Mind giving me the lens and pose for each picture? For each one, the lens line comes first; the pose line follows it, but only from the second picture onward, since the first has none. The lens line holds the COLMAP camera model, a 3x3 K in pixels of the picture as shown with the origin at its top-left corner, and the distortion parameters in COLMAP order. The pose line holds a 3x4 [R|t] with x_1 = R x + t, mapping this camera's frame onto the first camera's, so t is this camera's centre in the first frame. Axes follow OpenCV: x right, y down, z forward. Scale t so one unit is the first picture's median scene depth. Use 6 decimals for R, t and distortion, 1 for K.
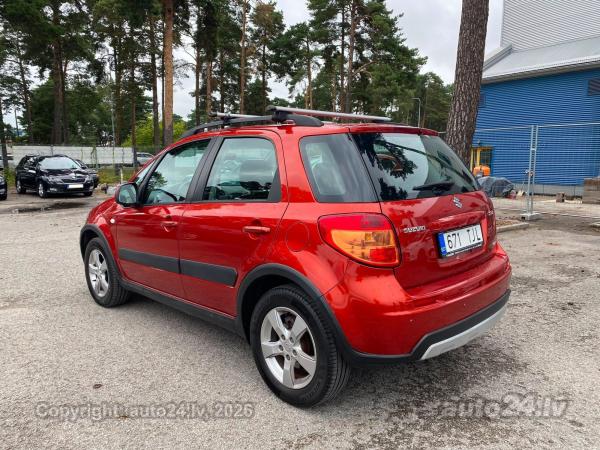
lens RADIAL K [[447.7, 0, 300.6], [0, 447.7, 224.5], [0, 0, 1]] dist [0.006682, 0.002281]
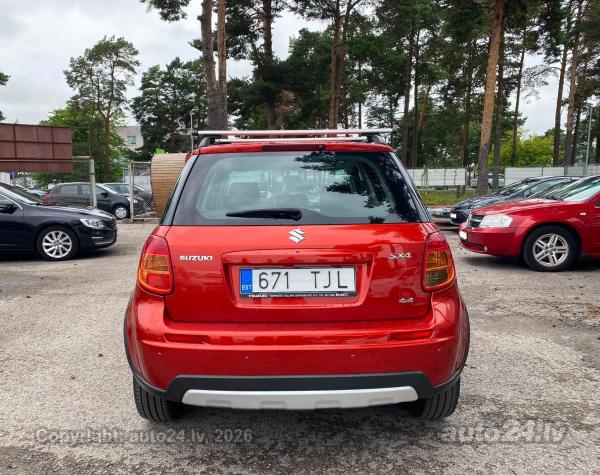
lens RADIAL K [[480.7, 0, 295.7], [0, 480.7, 234.9], [0, 0, 1]] dist [0.007823, 0.003413]
pose [[0.709998, 0.071512, -0.700564, 0.901075], [-0.094353, 0.995521, 0.005997, -0.051055], [0.697854, 0.061843, 0.713565, 0.369265]]
